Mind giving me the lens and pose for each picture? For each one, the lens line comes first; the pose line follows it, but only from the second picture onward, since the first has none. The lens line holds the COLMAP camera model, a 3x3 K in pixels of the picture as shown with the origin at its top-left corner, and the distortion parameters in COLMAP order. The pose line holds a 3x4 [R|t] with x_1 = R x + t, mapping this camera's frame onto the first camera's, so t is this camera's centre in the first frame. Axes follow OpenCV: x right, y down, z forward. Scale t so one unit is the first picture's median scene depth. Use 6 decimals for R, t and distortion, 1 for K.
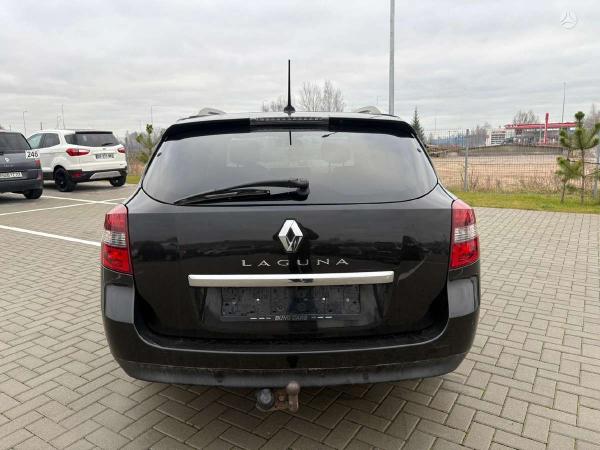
lens RADIAL K [[449.0, 0, 302.0], [0, 449.0, 224.5], [0, 0, 1]] dist [0.042275, -0.035260]
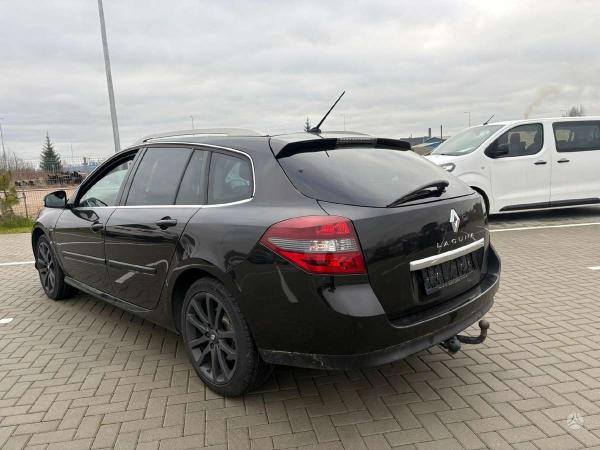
lens RADIAL K [[449.0, 0, 302.0], [0, 449.0, 224.5], [0, 0, 1]] dist [0.042275, -0.035260]
pose [[0.710588, -0.114437, 0.694239, -1.018832], [0.155482, 0.987832, 0.003689, -0.031119], [-0.686214, 0.105320, 0.719735, 0.241417]]
